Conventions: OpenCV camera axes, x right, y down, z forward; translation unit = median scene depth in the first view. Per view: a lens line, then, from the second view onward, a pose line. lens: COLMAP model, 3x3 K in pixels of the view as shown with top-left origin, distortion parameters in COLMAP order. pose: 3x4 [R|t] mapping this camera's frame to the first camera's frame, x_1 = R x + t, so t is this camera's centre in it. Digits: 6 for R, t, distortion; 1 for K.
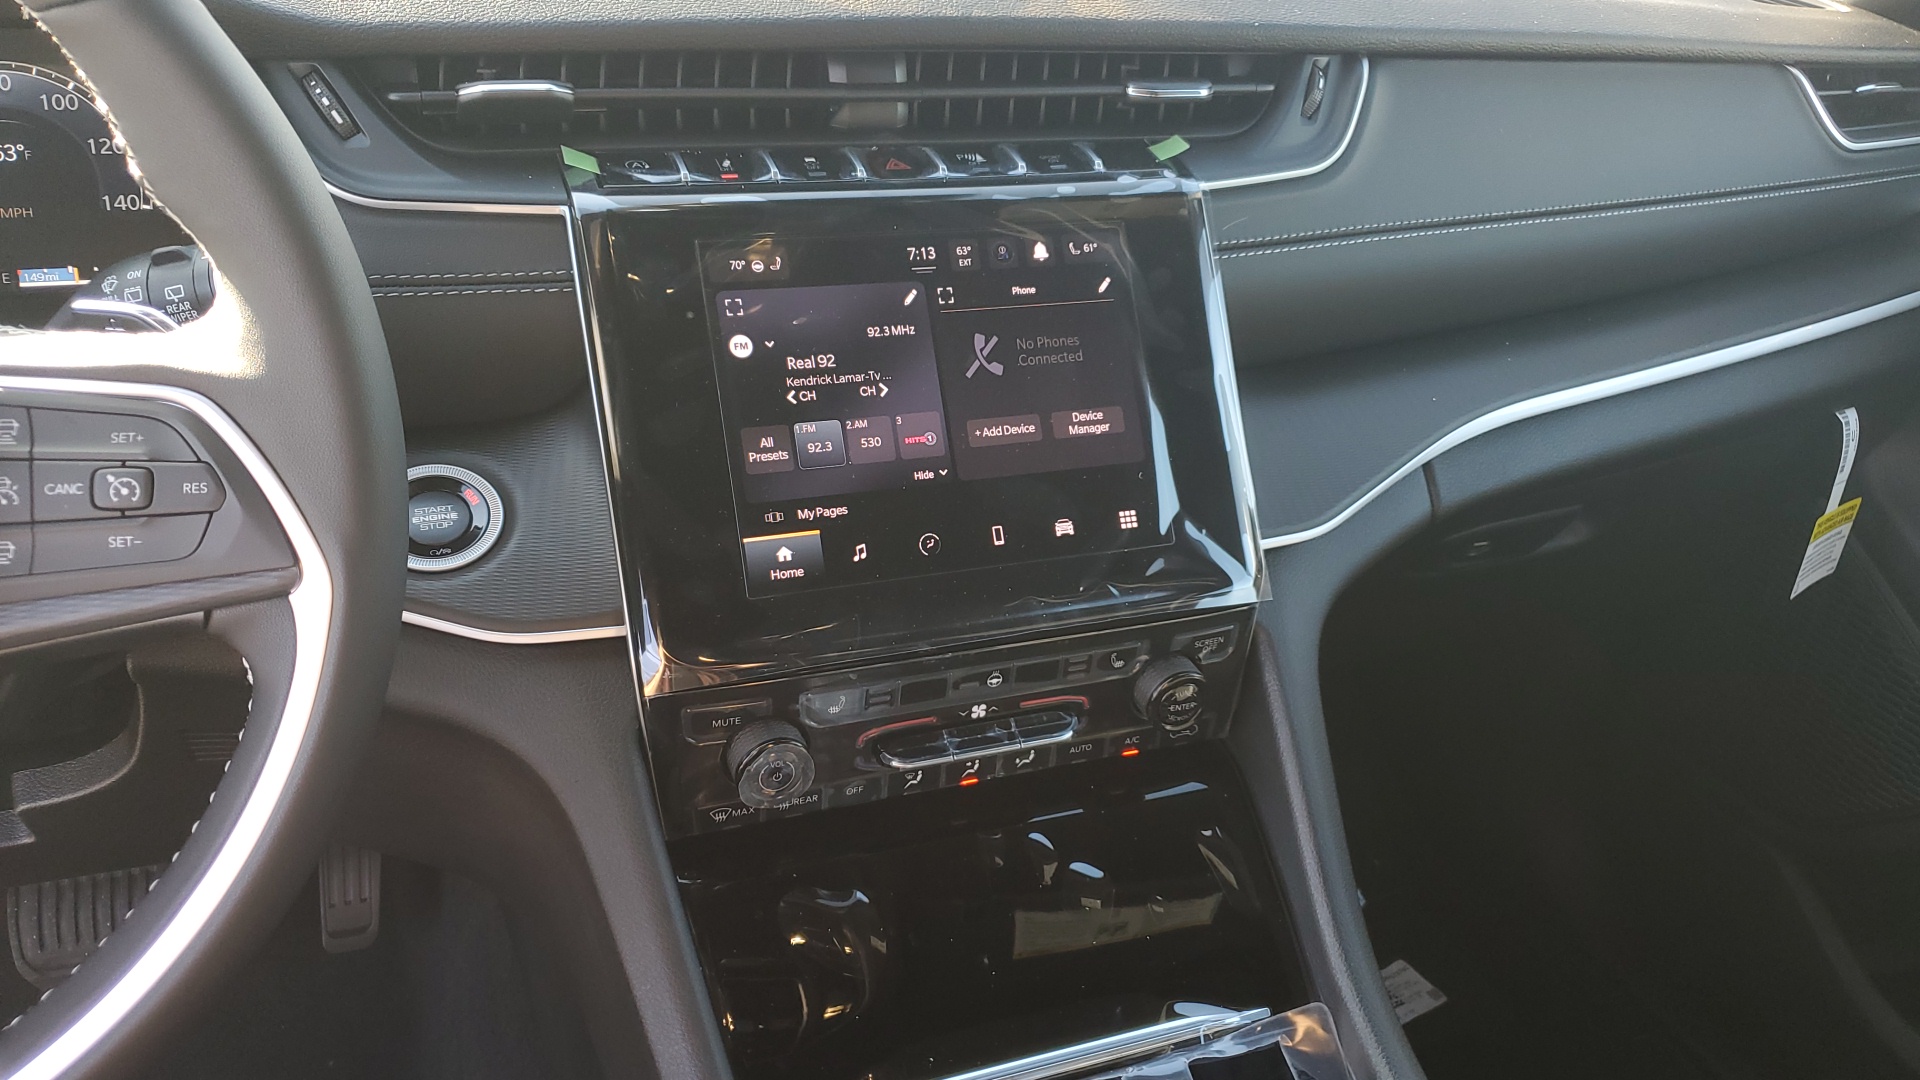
lens RADIAL K [[1523.2, 0, 965.0], [0, 1523.2, 569.2], [0, 0, 1]] dist [0.088606, -0.114298]
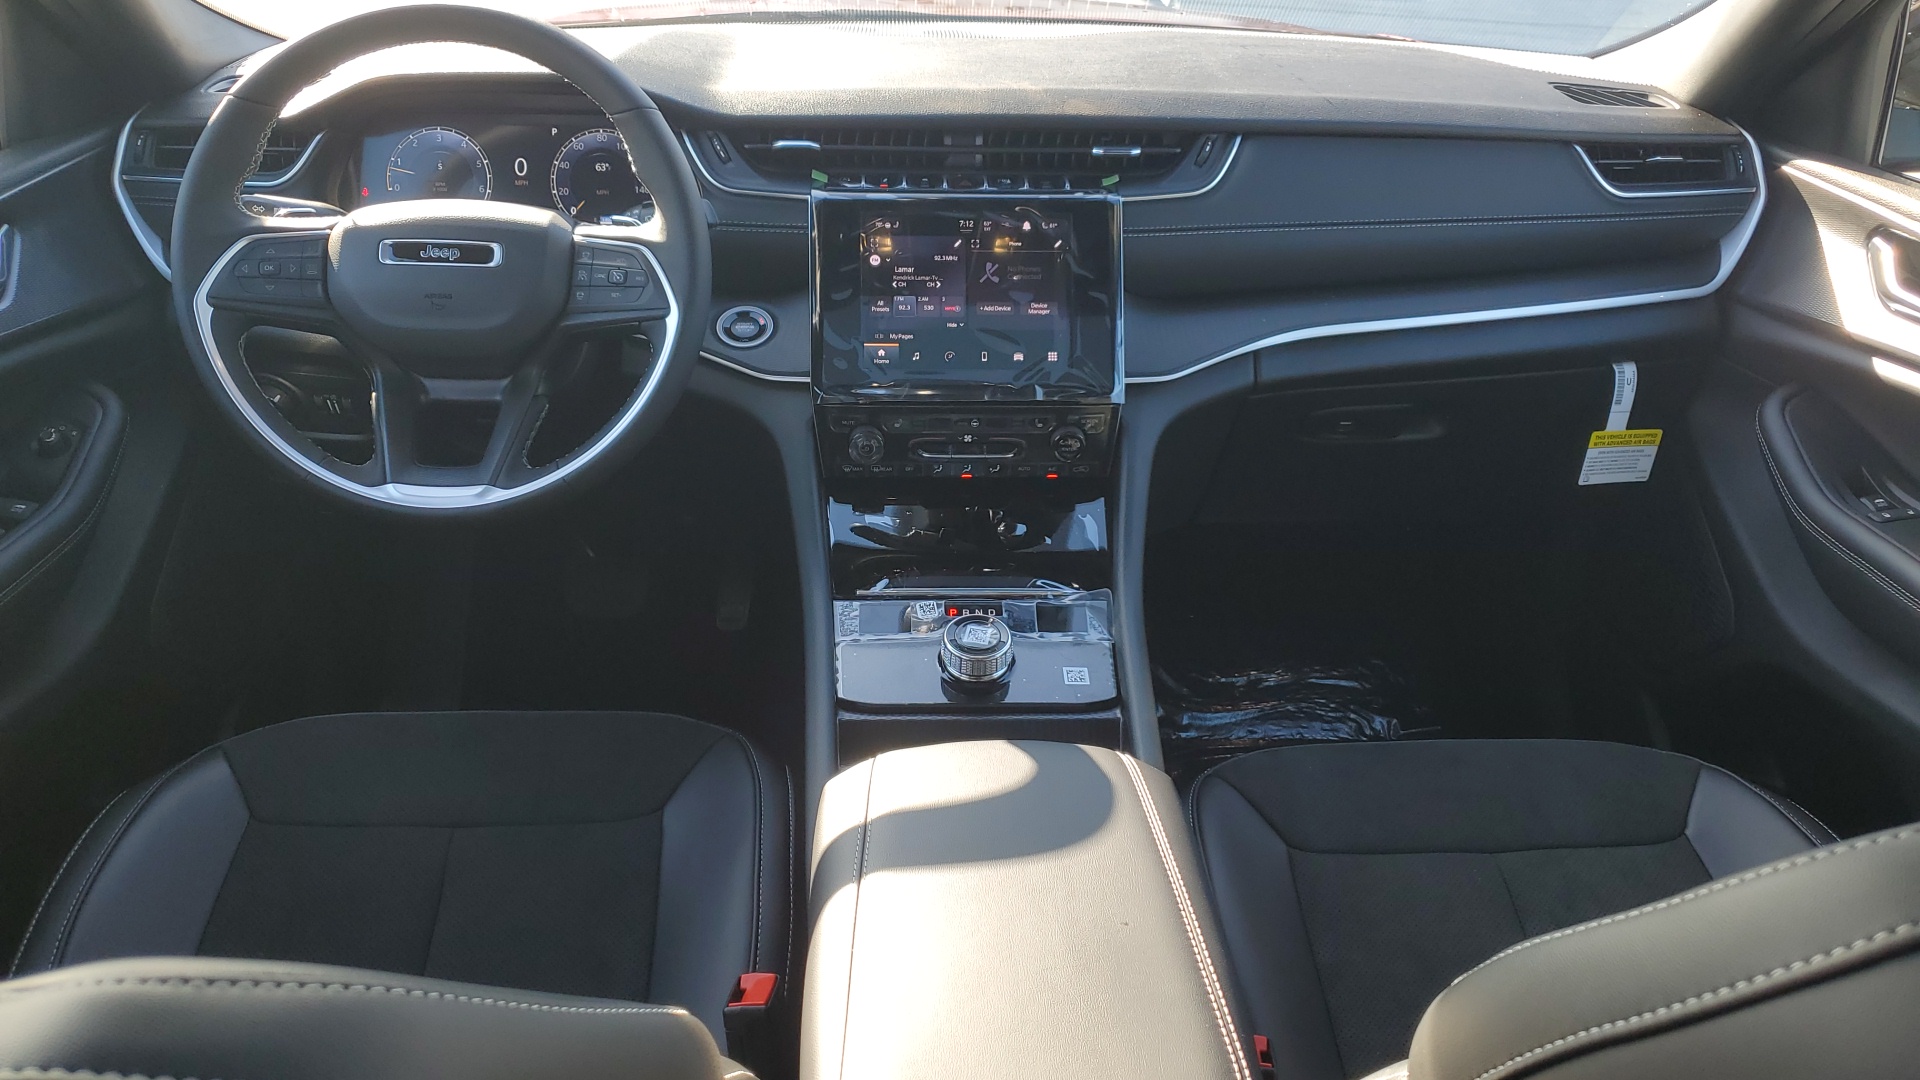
lens RADIAL K [[1514.2, 0, 960.0], [0, 1514.2, 540.0], [0, 0, 1]] dist [0.236131, -0.695634]
pose [[0.943440, 0.098106, -0.316696, 0.704767], [-0.114760, 0.992800, -0.034320, 0.317667], [0.311049, 0.068723, 0.947906, -1.034956]]
